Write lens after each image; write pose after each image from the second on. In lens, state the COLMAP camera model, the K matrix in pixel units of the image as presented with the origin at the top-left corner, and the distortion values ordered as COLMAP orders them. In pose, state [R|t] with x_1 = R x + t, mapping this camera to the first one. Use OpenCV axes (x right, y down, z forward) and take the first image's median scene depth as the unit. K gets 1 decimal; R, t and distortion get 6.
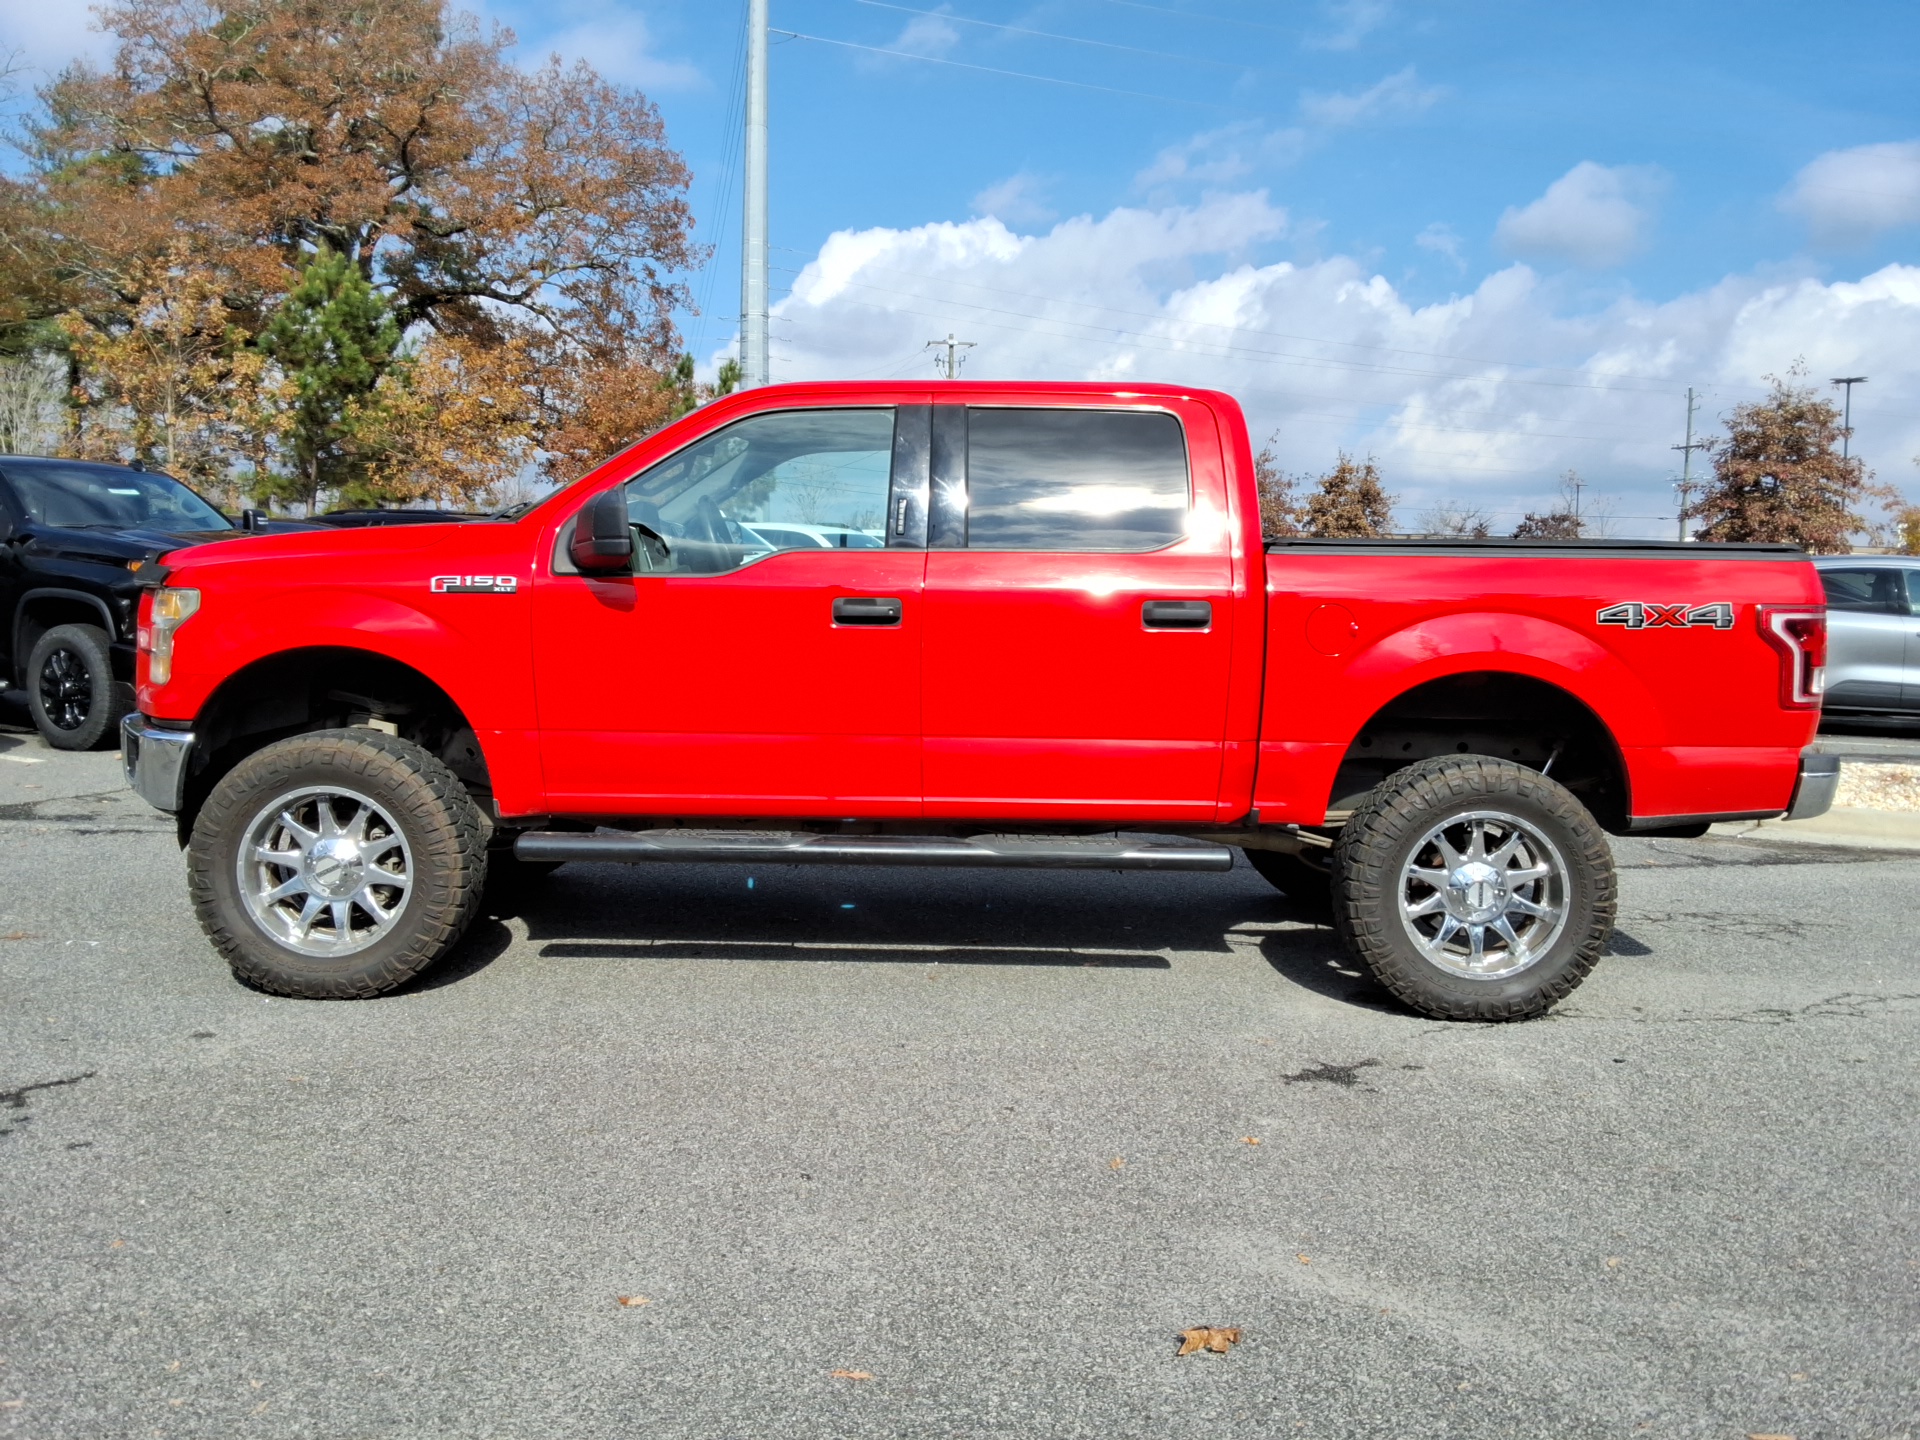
lens RADIAL K [[1535.9, 0, 965.5], [0, 1535.9, 721.8], [0, 0, 1]] dist [0.107127, -0.164327]
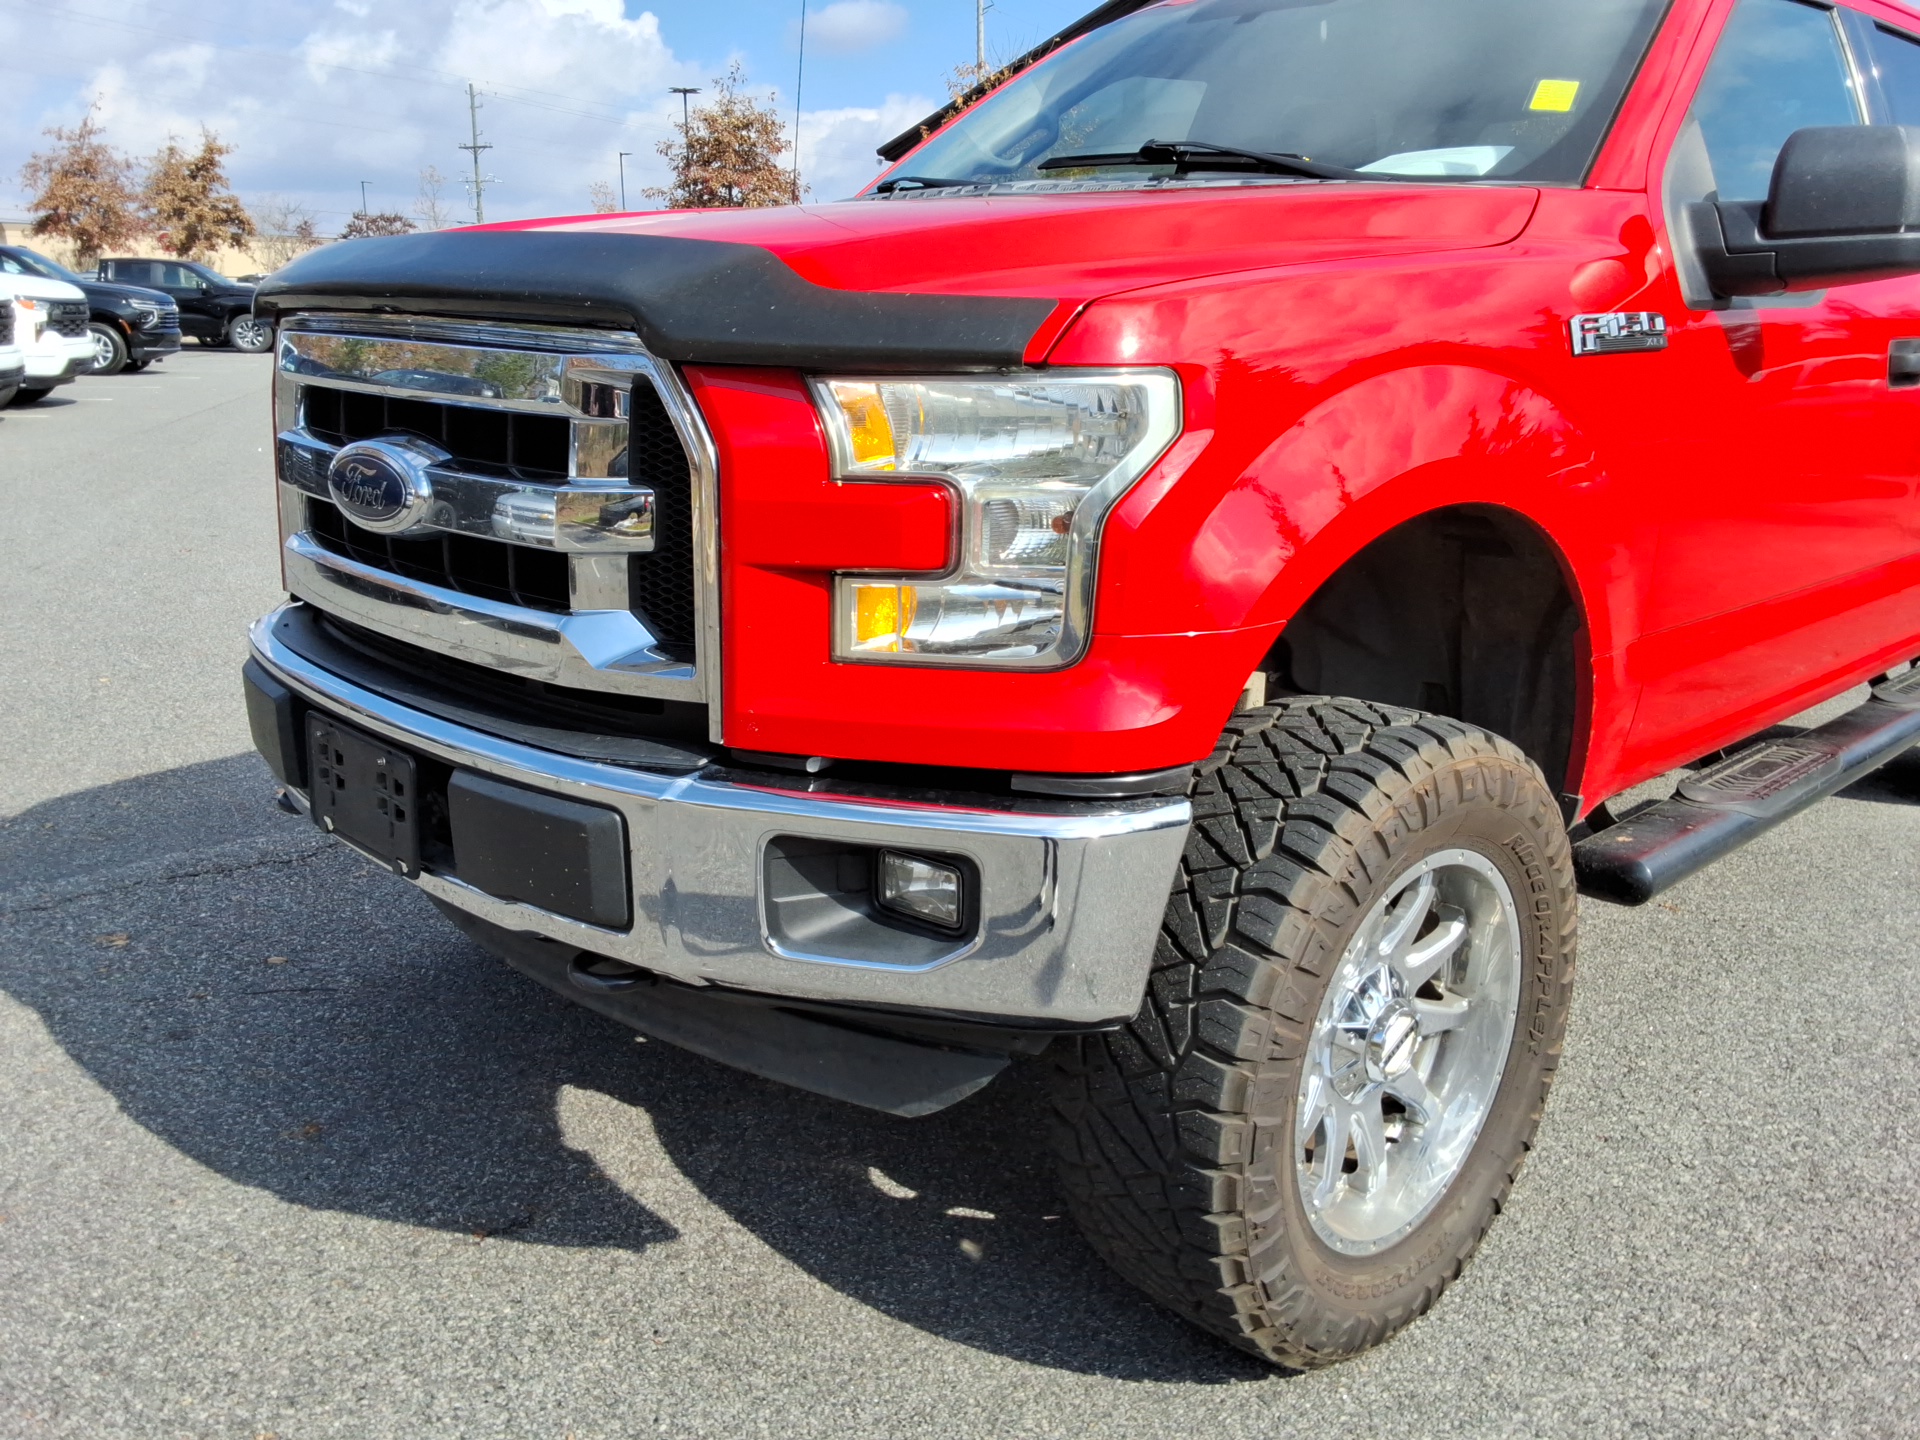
lens RADIAL K [[1535.9, 0, 973.2], [0, 1535.9, 706.1], [0, 0, 1]] dist [0.107127, -0.164327]
pose [[0.725073, -0.179219, 0.664943, -0.112806], [0.062161, 0.978635, 0.195985, -0.012279], [-0.685861, -0.100770, 0.720722, 0.117890]]
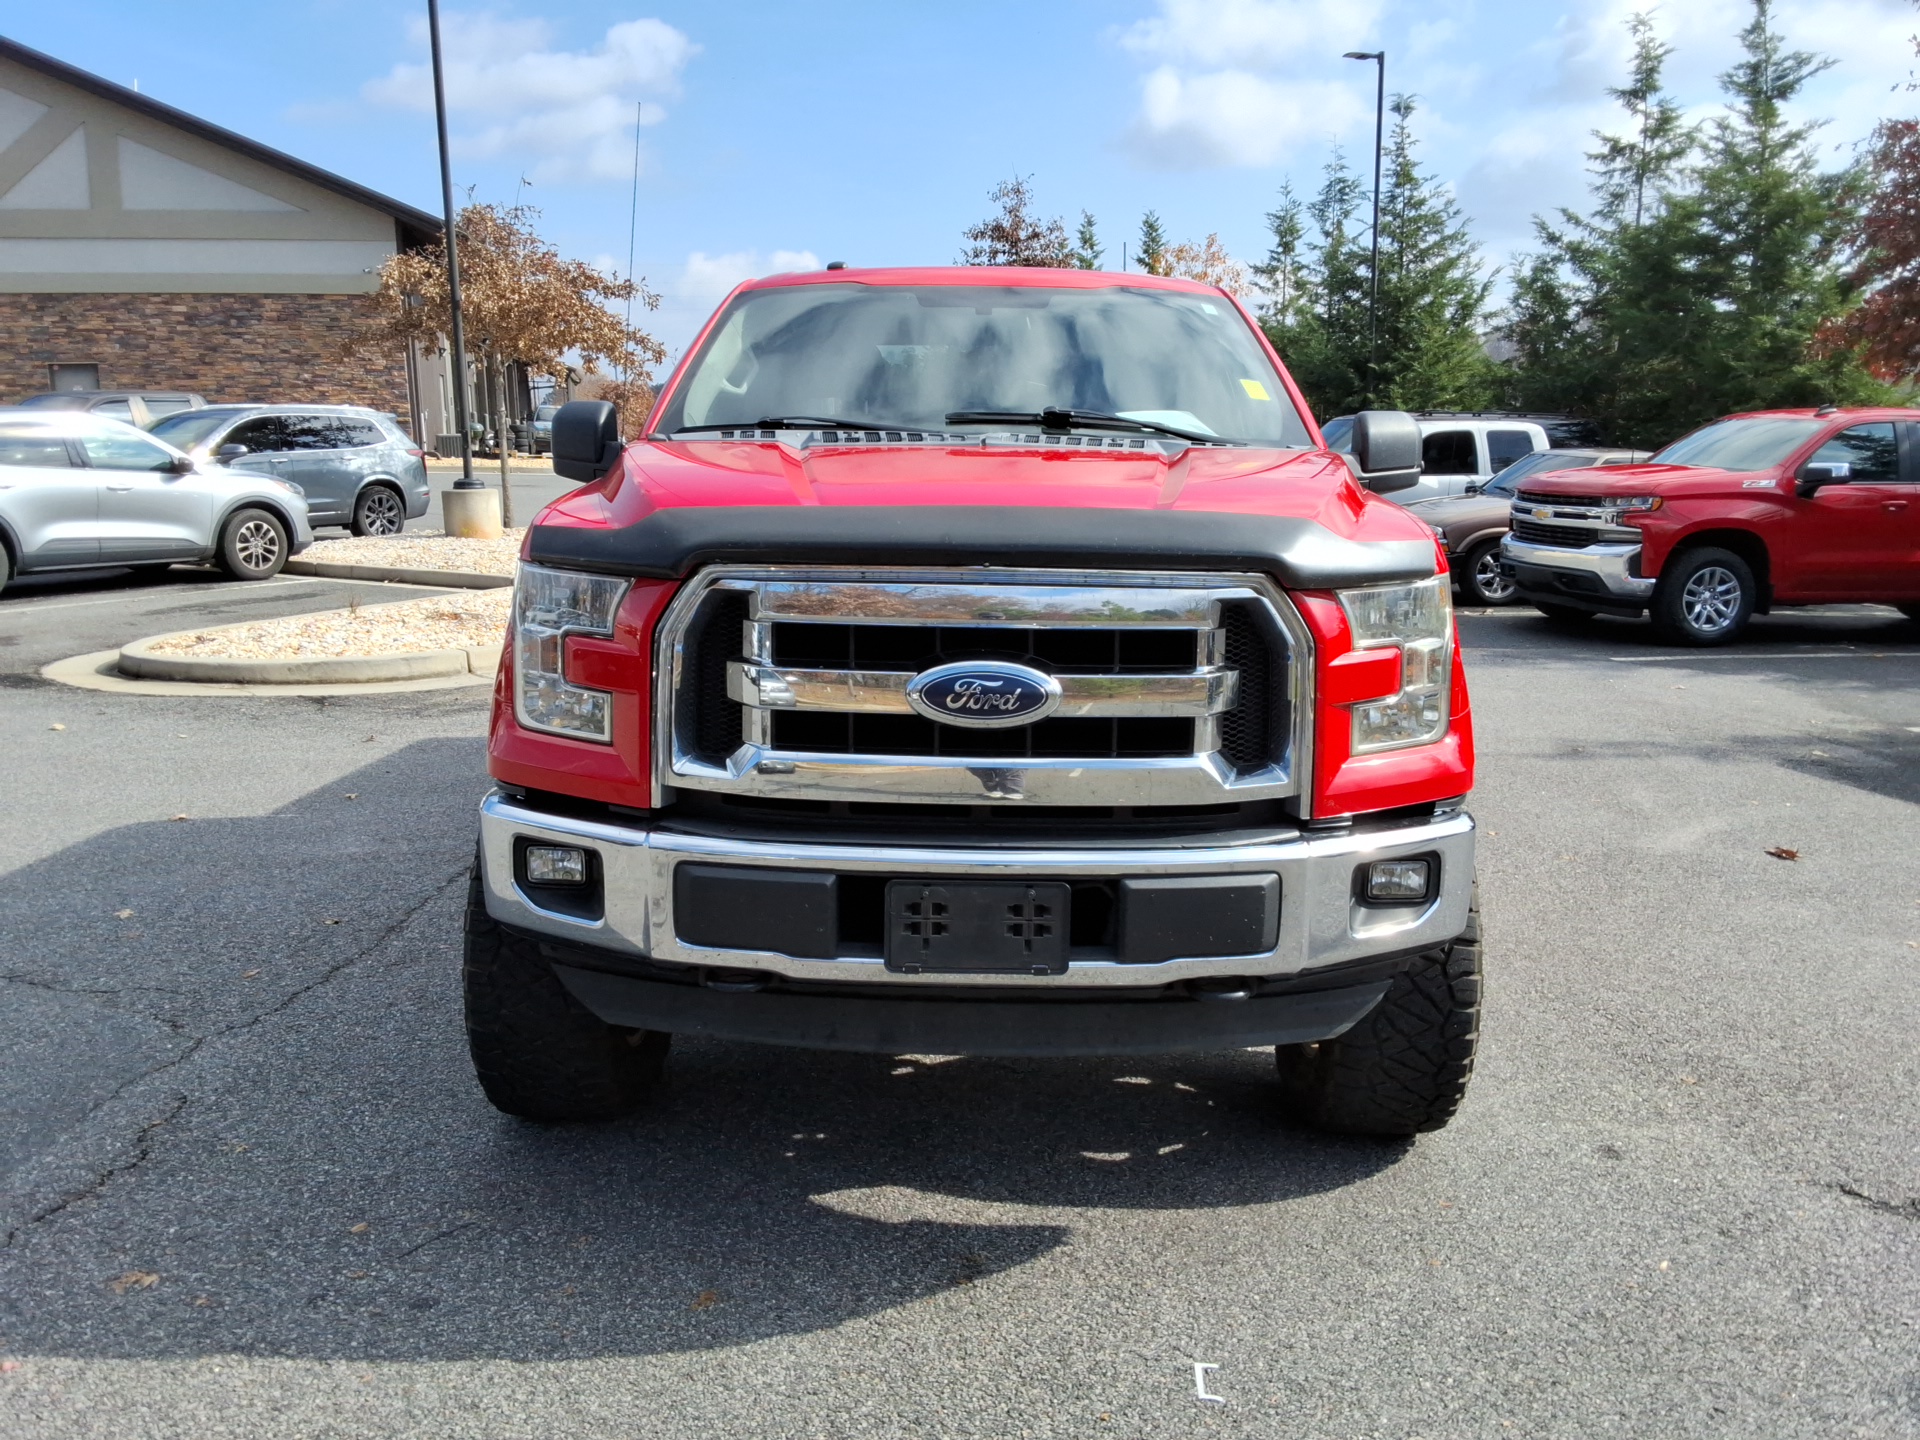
lens RADIAL K [[1535.9, 0, 975.3], [0, 1535.9, 692.8], [0, 0, 1]] dist [0.107127, -0.164327]
pose [[0.027191, -0.178166, 0.983625, -0.165971], [0.083339, 0.980967, 0.175381, -0.024233], [-0.996150, 0.077205, 0.041521, 0.174027]]
